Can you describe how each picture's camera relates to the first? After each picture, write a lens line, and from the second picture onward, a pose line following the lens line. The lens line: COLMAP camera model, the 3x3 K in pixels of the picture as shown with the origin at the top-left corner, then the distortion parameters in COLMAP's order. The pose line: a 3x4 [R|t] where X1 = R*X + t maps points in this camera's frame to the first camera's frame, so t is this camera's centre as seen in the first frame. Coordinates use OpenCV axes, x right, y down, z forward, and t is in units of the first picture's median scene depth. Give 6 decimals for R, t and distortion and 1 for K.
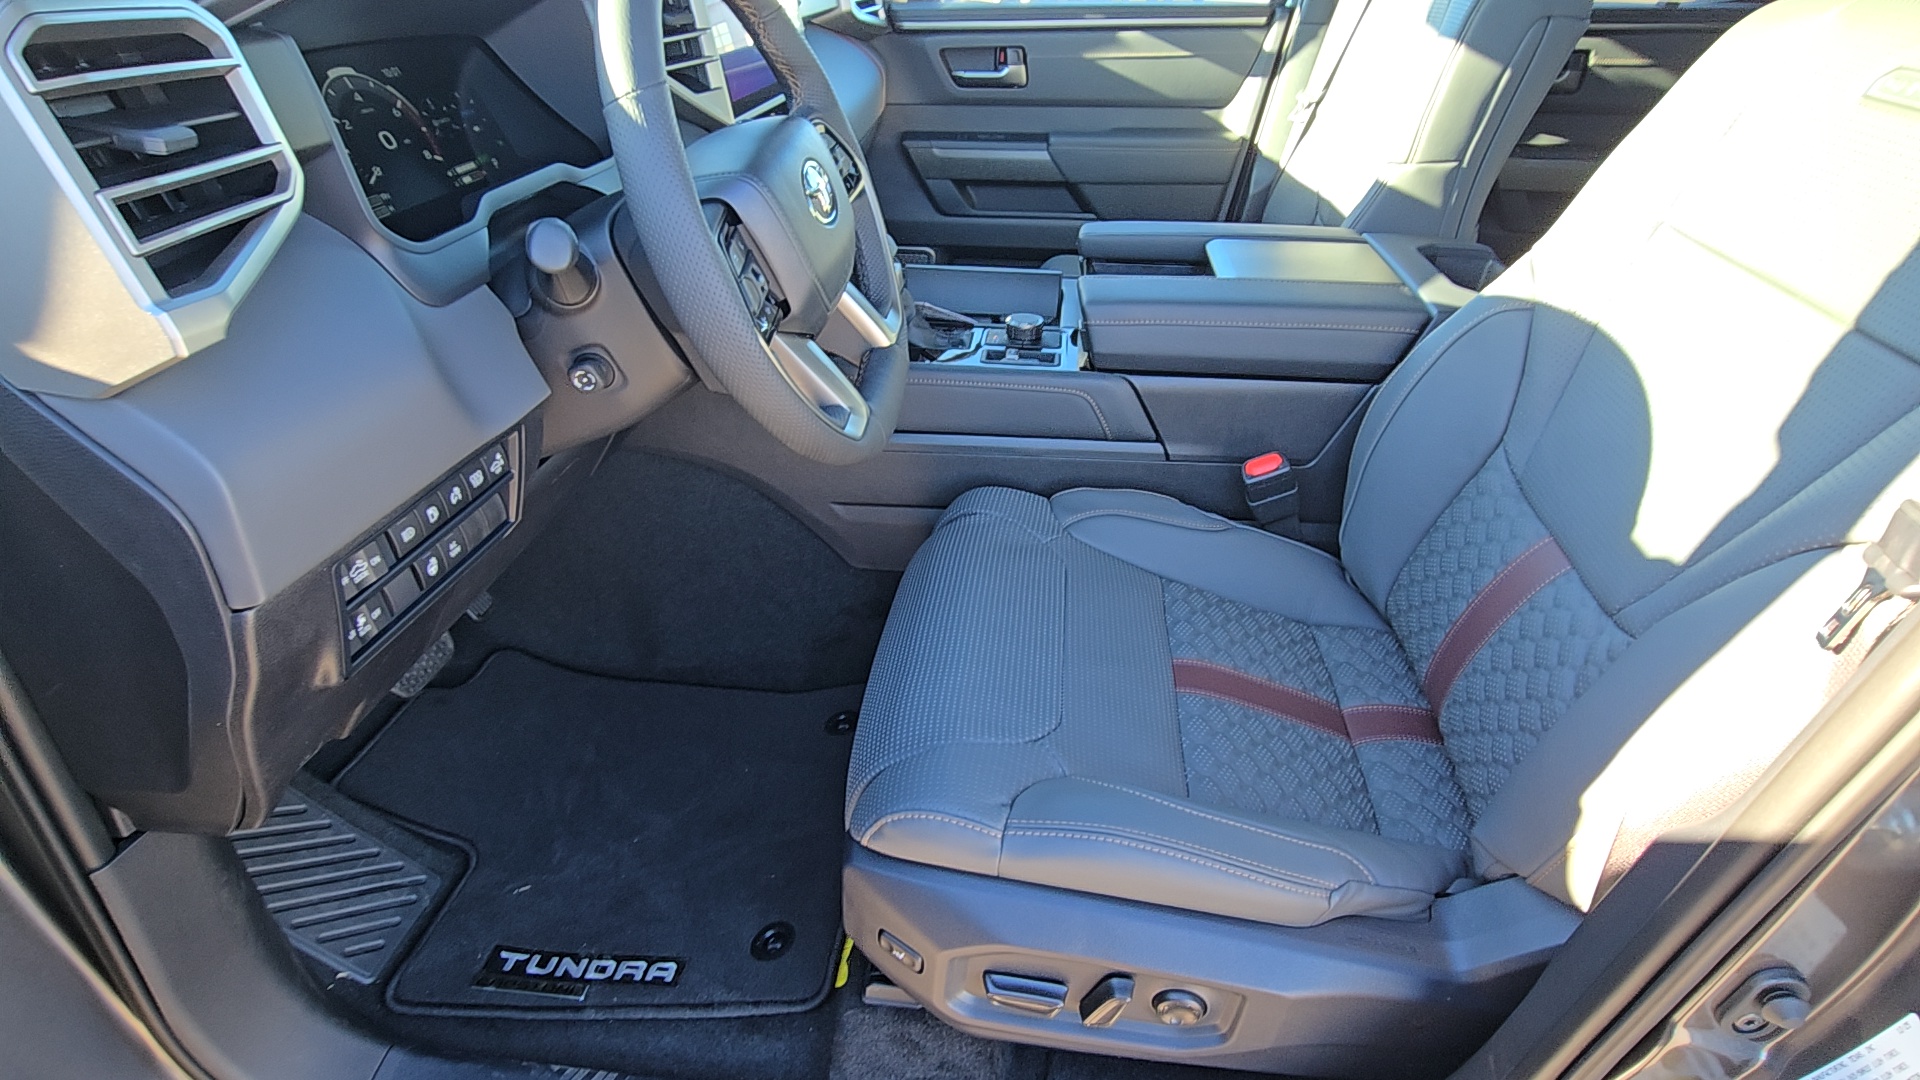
lens RADIAL K [[982.9, 0, 959.7], [0, 982.9, 549.3], [0, 0, 1]] dist [0.003481, 0.000775]
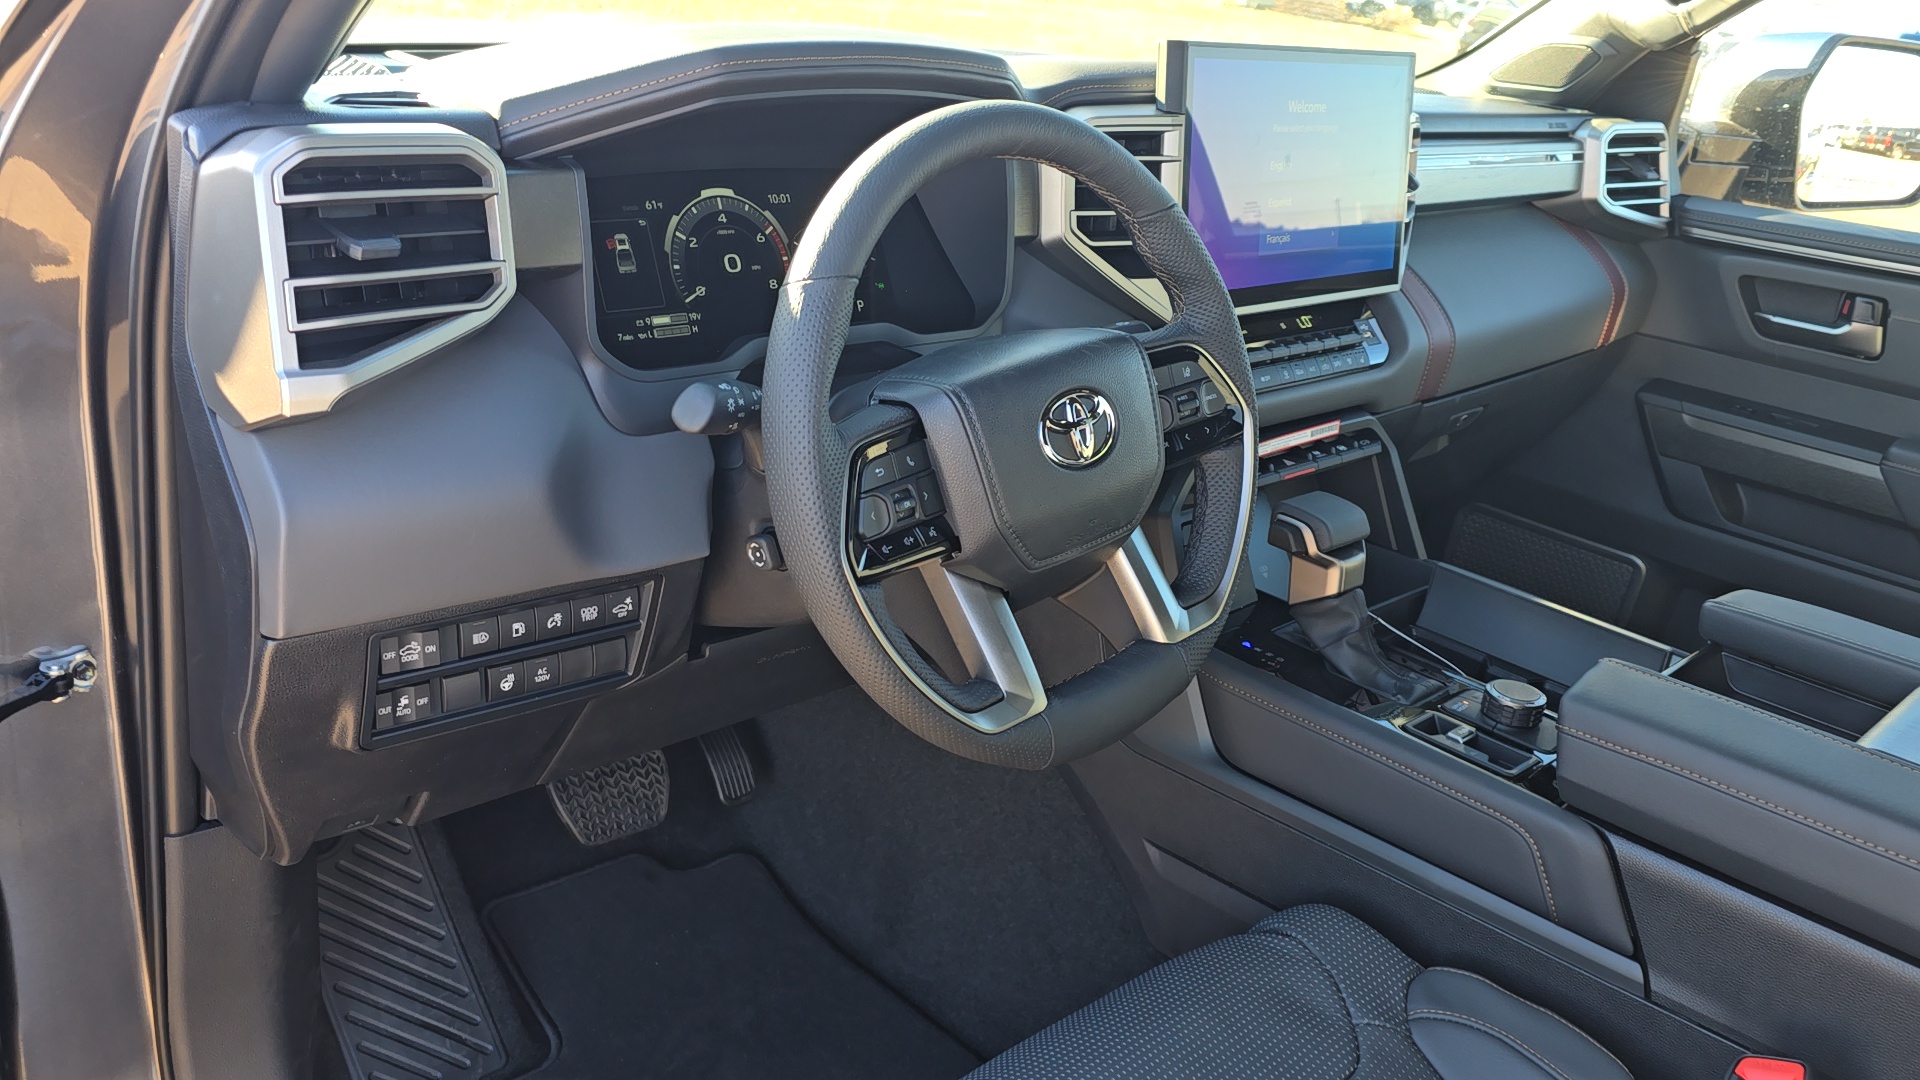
lens RADIAL K [[1616.5, 0, 963.2], [0, 1616.5, 541.6], [0, 0, 1]] dist [-0.012522, 0.034467]
pose [[0.775546, 0.292759, -0.559304, 0.545155], [-0.412822, 0.905473, -0.098473, -0.115185], [0.477605, 0.307263, 0.823093, -0.087719]]
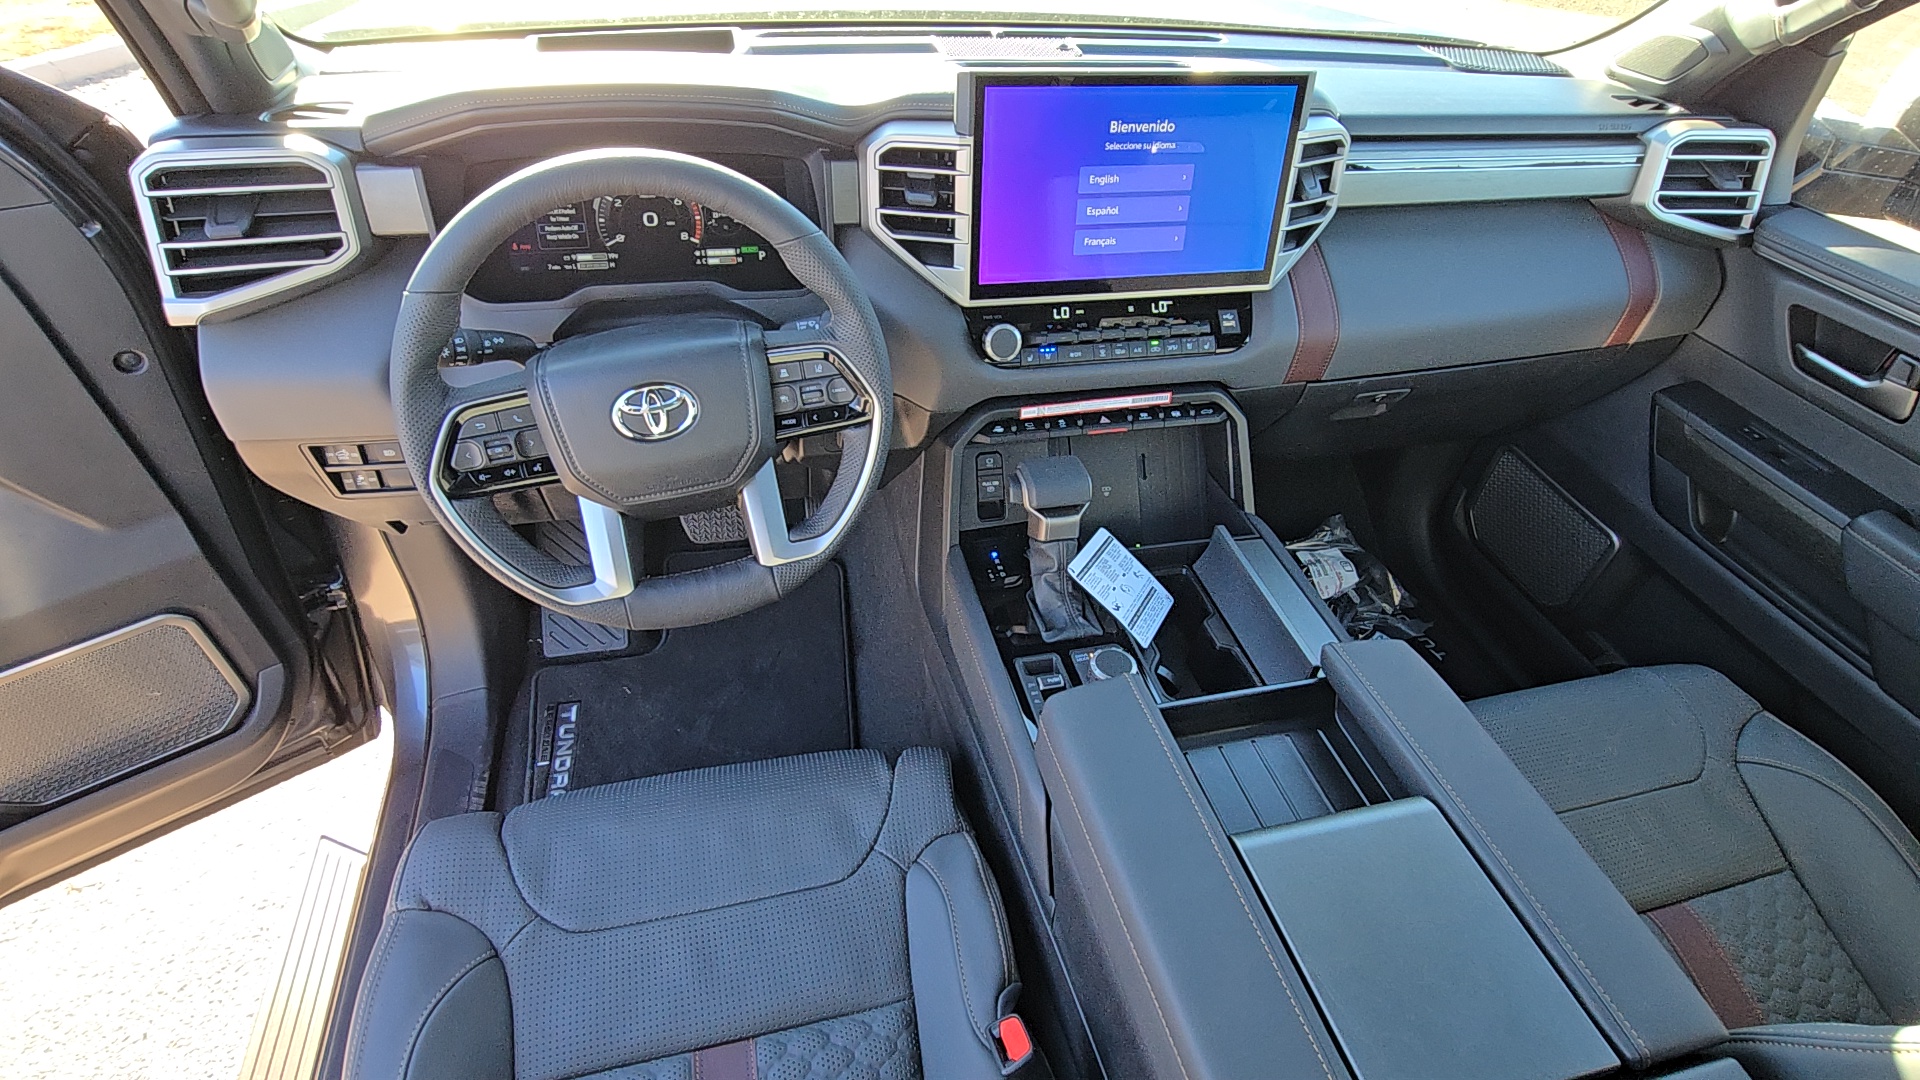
lens RADIAL K [[982.9, 0, 975.9], [0, 982.9, 547.8], [0, 0, 1]] dist [0.003481, 0.000775]
pose [[0.340503, 0.611182, -0.714503, 0.849510], [-0.543536, 0.748023, 0.380828, -0.859317], [0.767220, 0.258685, 0.586904, 0.676321]]
